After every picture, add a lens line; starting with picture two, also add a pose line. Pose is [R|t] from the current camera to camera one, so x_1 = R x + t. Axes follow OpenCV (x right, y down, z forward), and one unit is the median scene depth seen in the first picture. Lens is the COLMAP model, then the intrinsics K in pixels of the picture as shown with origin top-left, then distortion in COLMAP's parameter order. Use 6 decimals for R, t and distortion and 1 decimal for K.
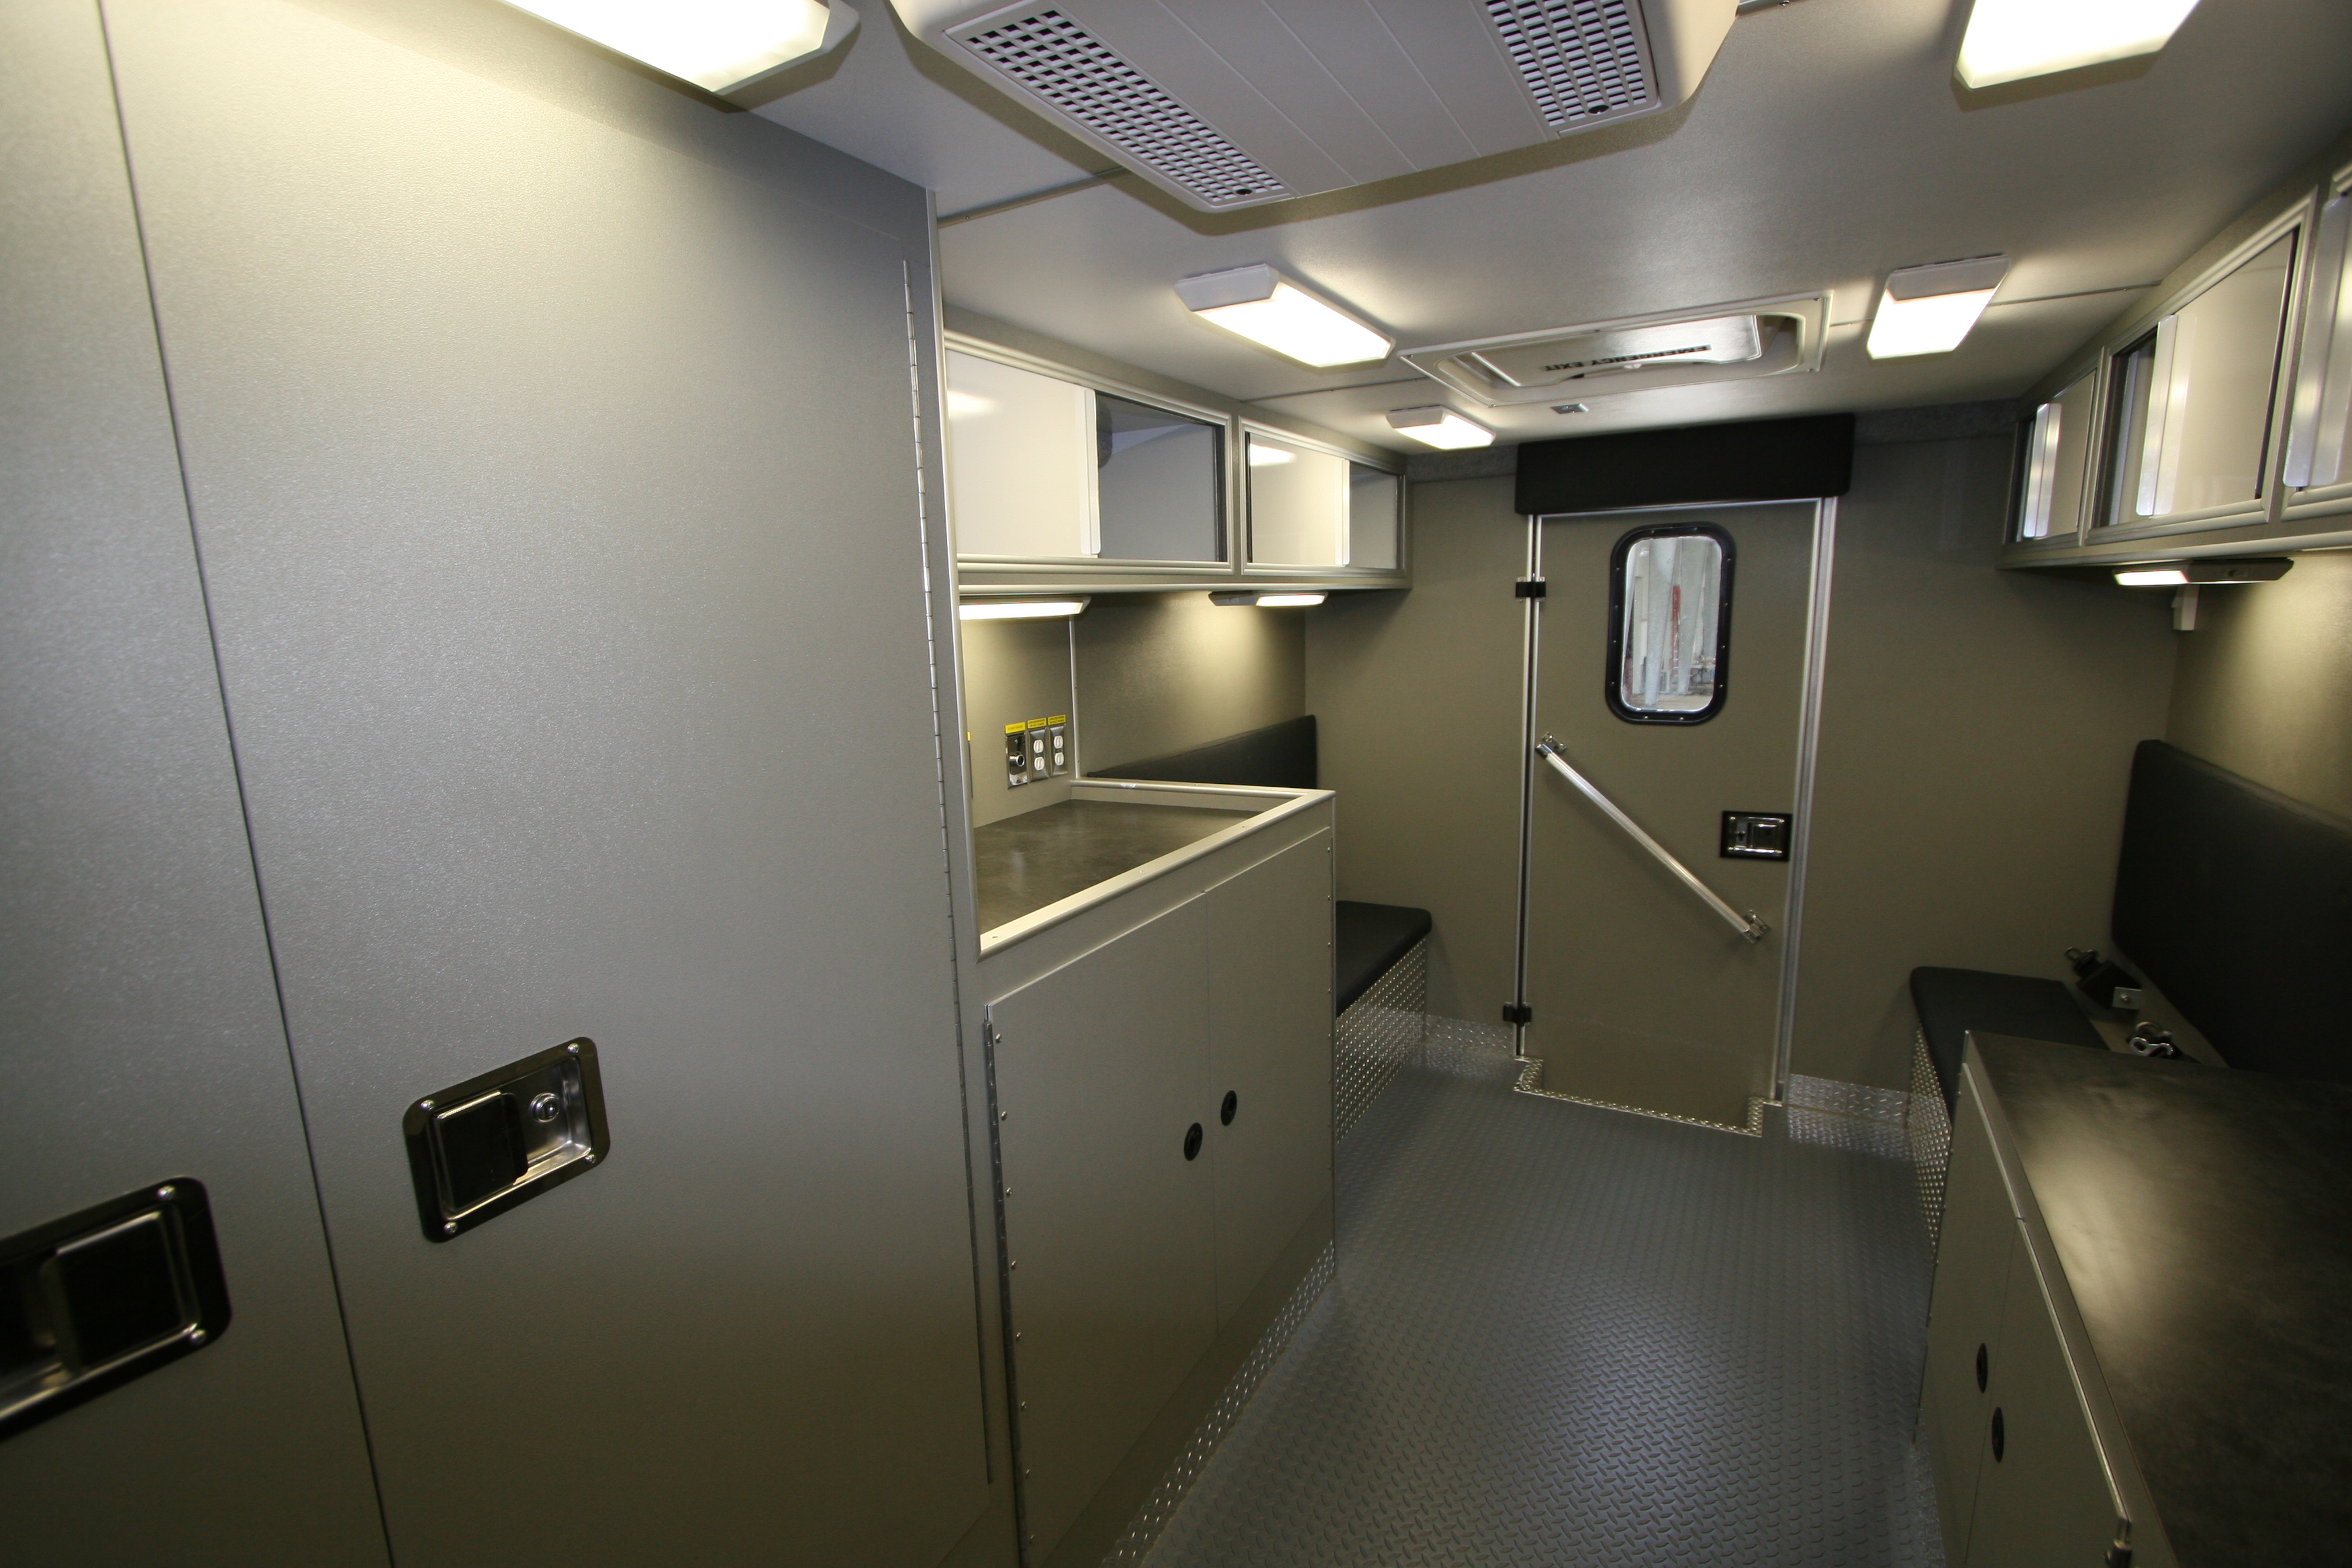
lens RADIAL K [[1070.1, 0, 1176.0], [0, 1070.1, 784.0], [0, 0, 1]] dist [0.000555, -0.000031]
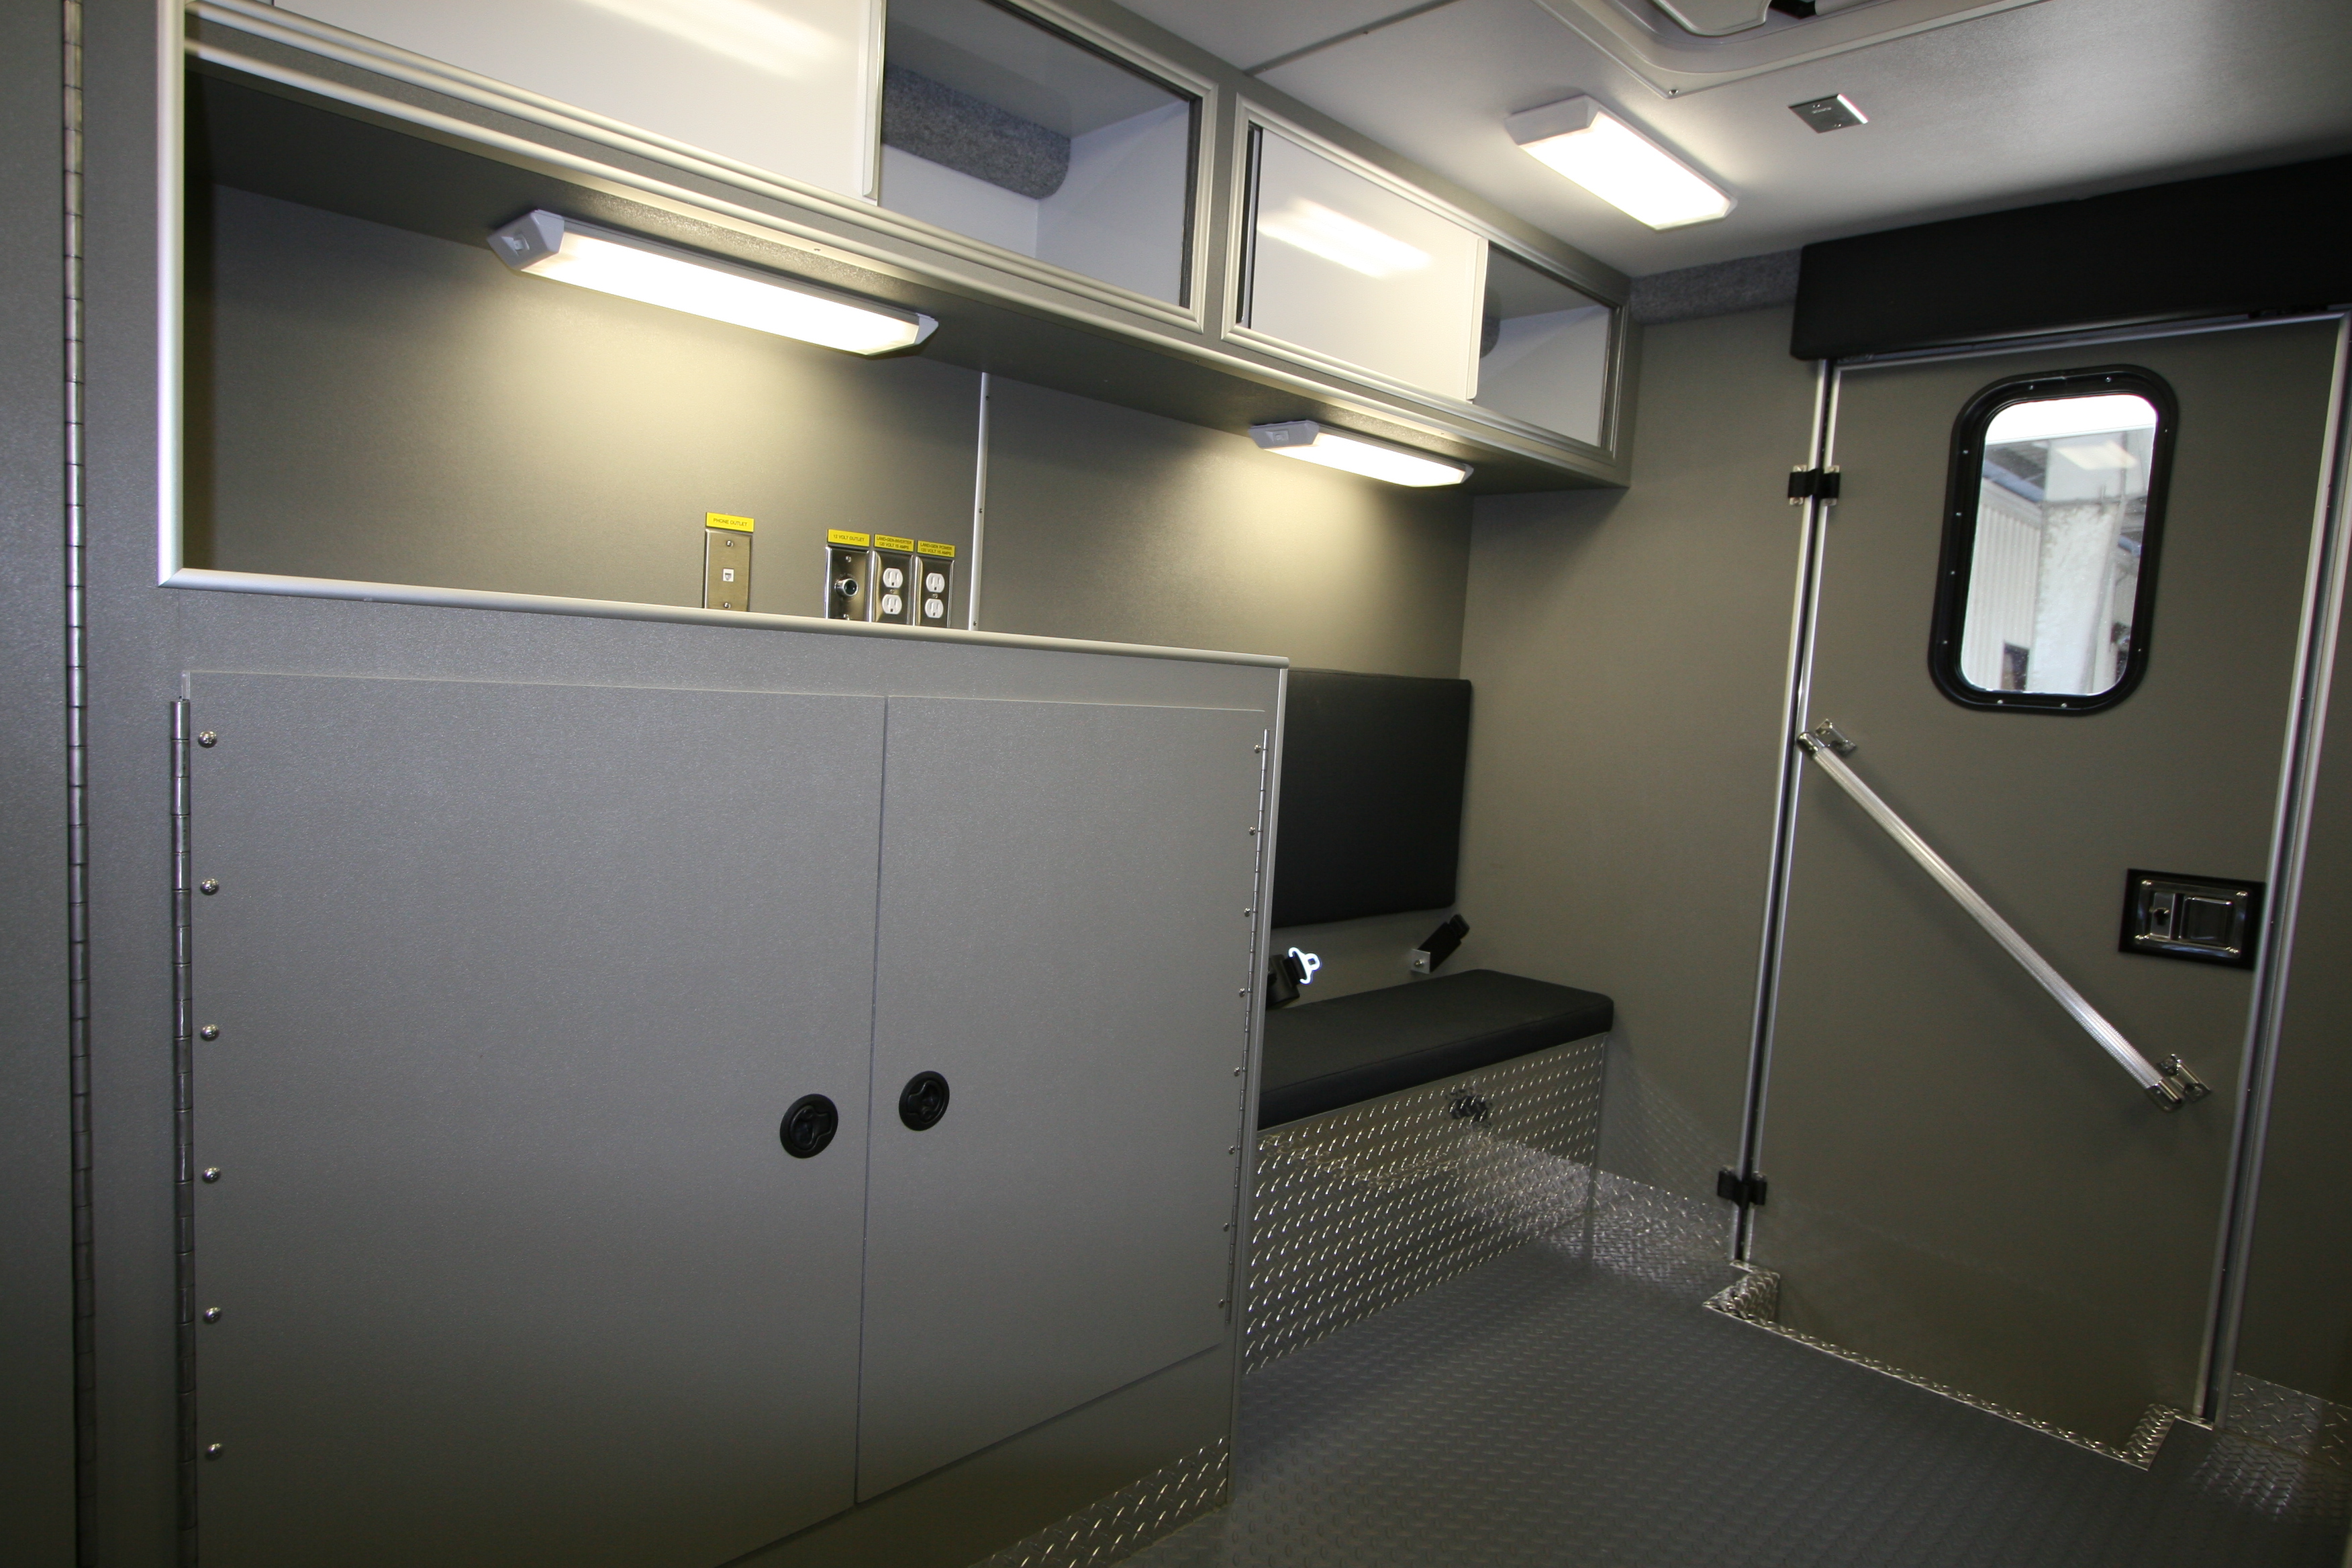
lens RADIAL K [[1358.2, 0, 1176.0], [0, 1358.2, 784.0], [0, 0, 1]] dist [-0.004519, -0.000453]
pose [[0.960219, 0.107145, -0.257874, 0.204048], [-0.131255, 0.988266, -0.078122, 0.100638], [0.246478, 0.108861, 0.963015, 0.180404]]
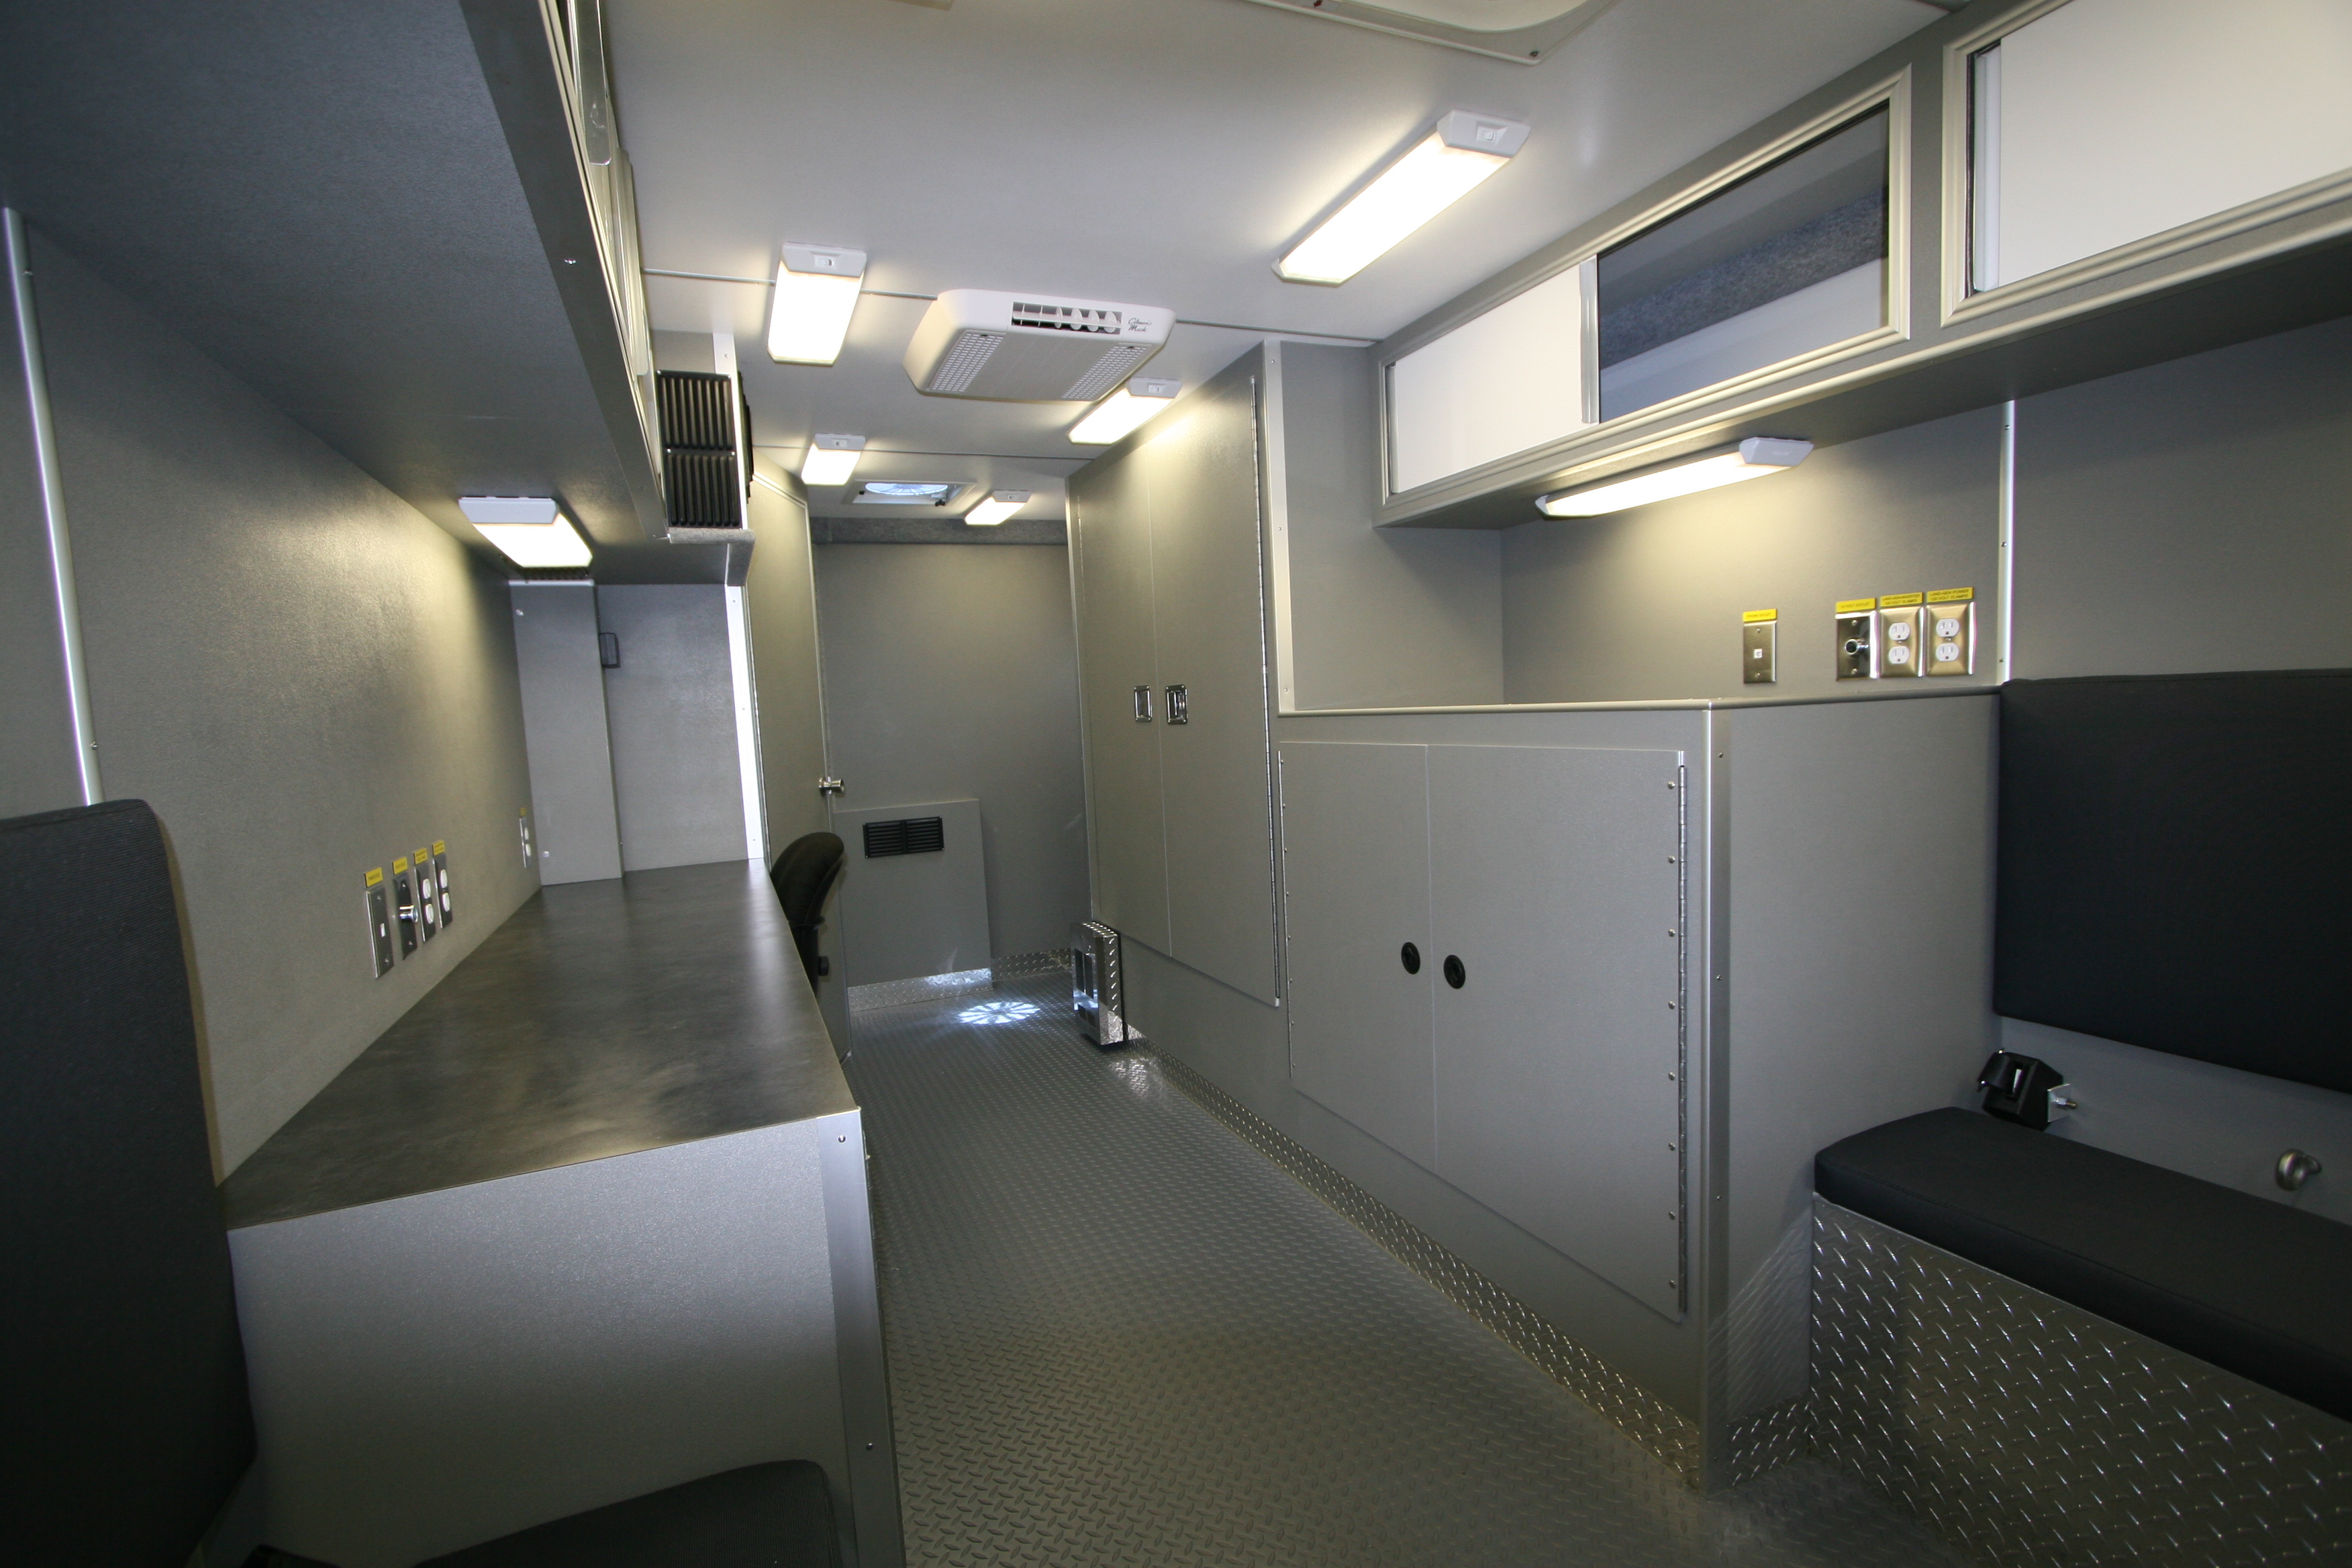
lens RADIAL K [[1070.1, 0, 1176.0], [0, 1070.1, 784.0], [0, 0, 1]] dist [0.000555, -0.000031]
pose [[-0.599928, 0.119710, -0.791047, 0.580287], [-0.070139, 0.977066, 0.201053, -0.034785], [0.796974, 0.176101, -0.577773, 0.784546]]
